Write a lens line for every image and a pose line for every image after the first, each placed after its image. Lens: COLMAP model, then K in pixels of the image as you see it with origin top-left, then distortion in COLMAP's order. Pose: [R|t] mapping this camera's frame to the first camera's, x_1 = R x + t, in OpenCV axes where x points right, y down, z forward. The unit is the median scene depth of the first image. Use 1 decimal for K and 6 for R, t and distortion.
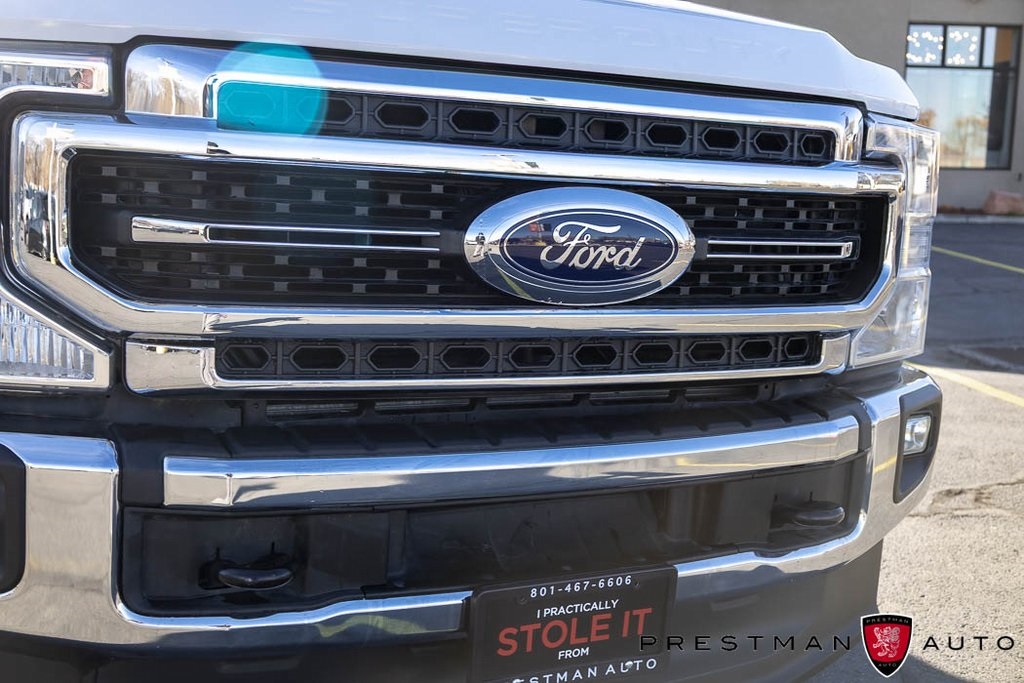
lens RADIAL K [[1287.2, 0, 509.5], [0, 1287.2, 342.9], [0, 0, 1]] dist [-0.021169, 0.000000]
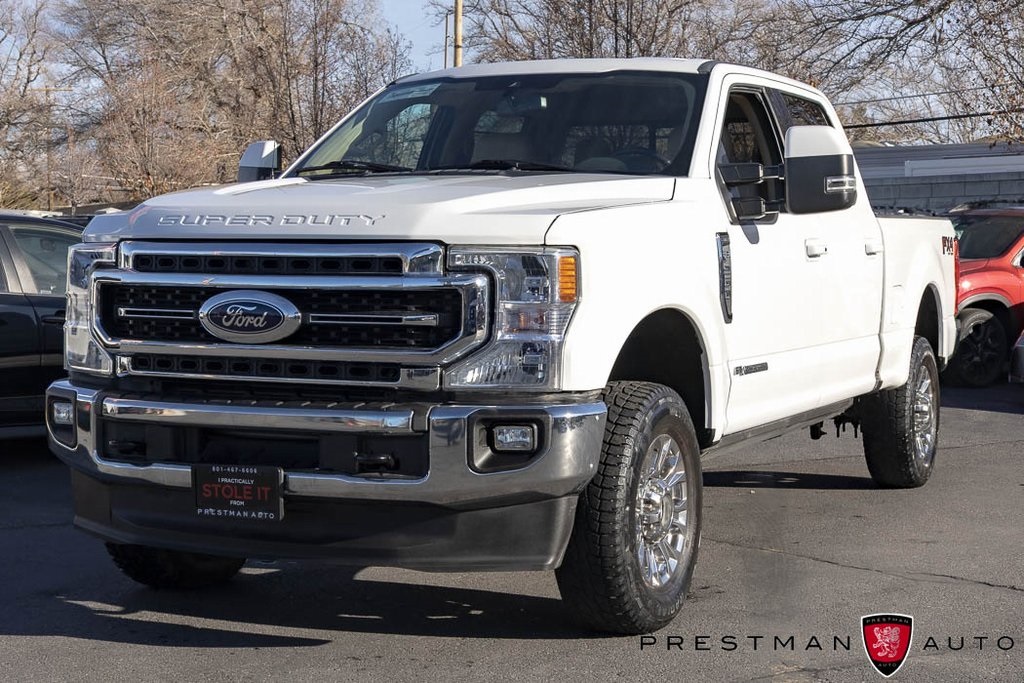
lens RADIAL K [[1774.1, 0, 514.4], [0, 1774.1, 339.9], [0, 0, 1]] dist [0.022349, 0.000000]
pose [[0.622928, -0.015778, -0.782120, 2.778804], [-0.088754, 0.991915, -0.090700, 0.205062], [0.777228, 0.125916, 0.616492, -0.536937]]
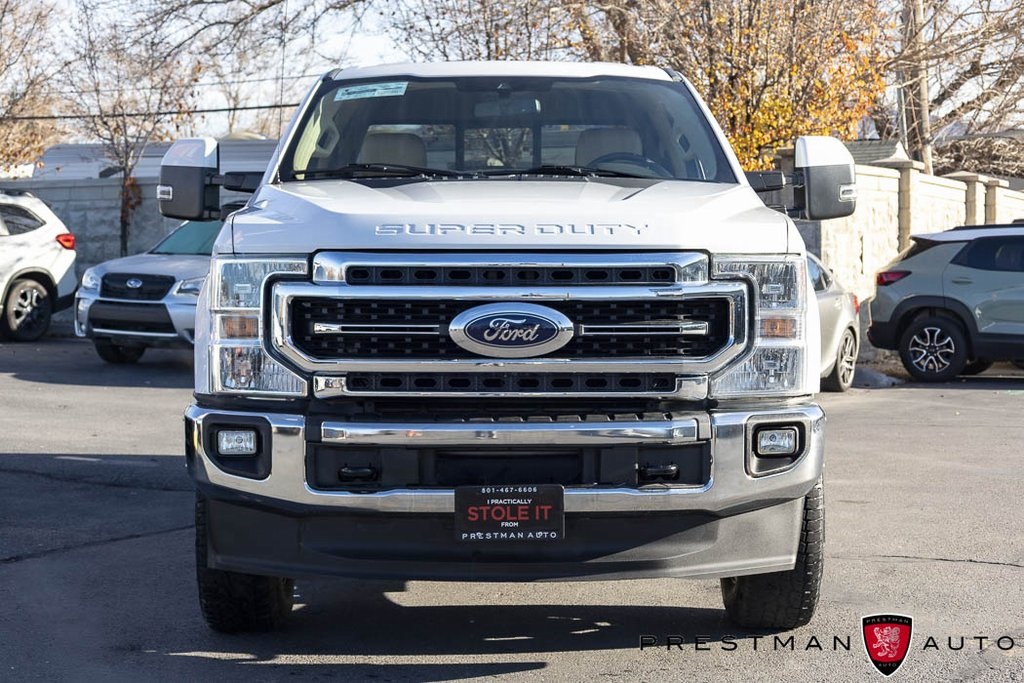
lens RADIAL K [[1923.5, 0, 506.7], [0, 1923.5, 335.4], [0, 0, 1]] dist [0.071736, 0.000000]
pose [[0.896795, -0.039745, -0.440657, 1.478388], [-0.013797, 0.992961, -0.117639, 0.313965], [0.442230, 0.111578, 0.889934, -1.870949]]
